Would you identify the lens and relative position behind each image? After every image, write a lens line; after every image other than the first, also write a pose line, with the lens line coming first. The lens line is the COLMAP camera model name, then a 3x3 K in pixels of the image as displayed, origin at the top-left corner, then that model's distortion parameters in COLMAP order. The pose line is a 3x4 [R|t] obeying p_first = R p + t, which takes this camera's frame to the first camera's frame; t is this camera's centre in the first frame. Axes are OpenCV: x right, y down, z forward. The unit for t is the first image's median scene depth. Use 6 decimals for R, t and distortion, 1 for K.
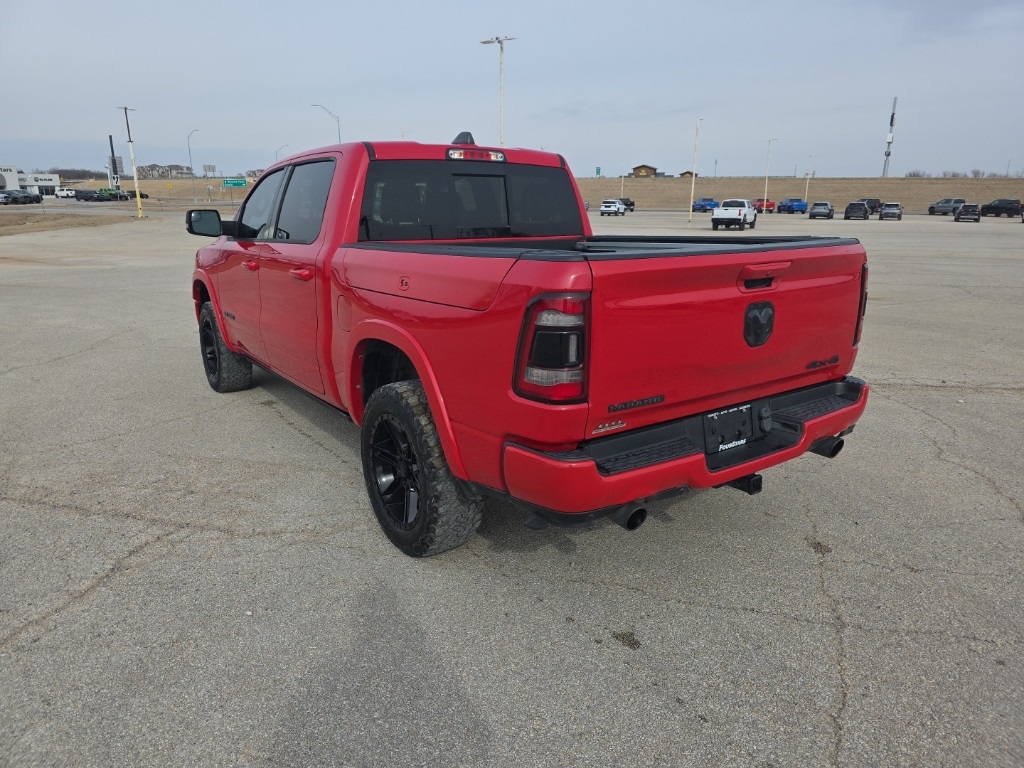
lens RADIAL K [[684.2, 0, 513.3], [0, 684.2, 376.7], [0, 0, 1]] dist [0.066625, -0.060674]
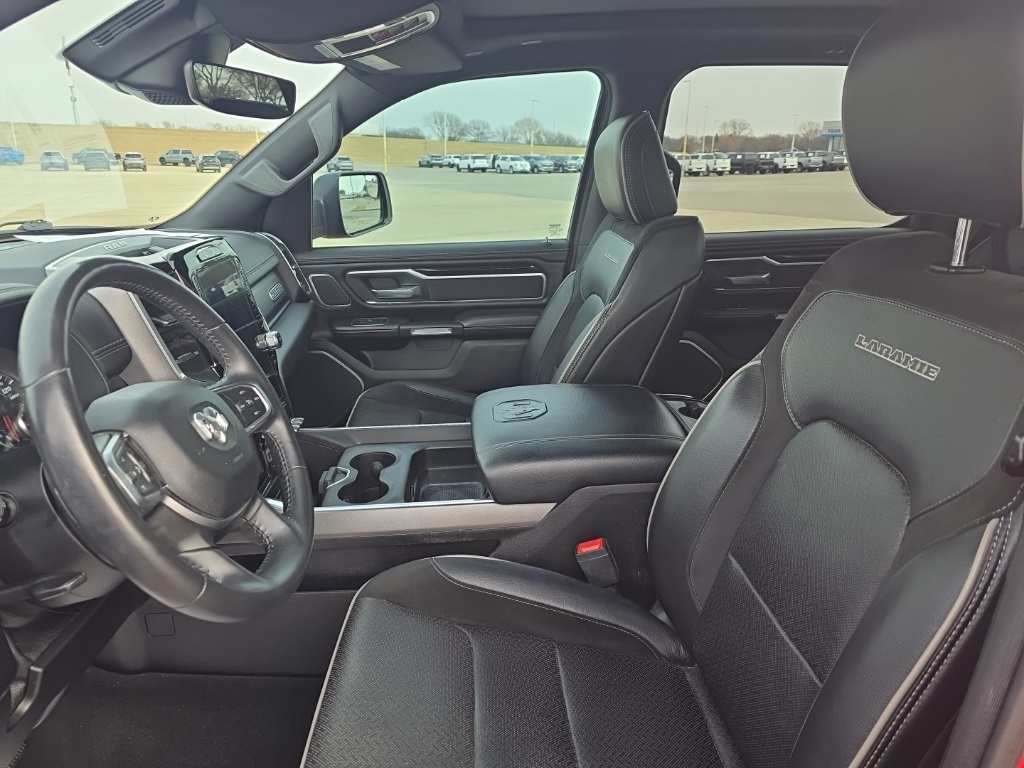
lens RADIAL K [[692.2, 0, 506.7], [0, 692.2, 381.6], [0, 0, 1]] dist [0.015179, -0.000006]
pose [[0.528949, -0.262932, 0.806895, -0.504067], [0.203636, 0.962340, 0.180094, -0.287814], [-0.823860, 0.069053, 0.562572, 1.134988]]
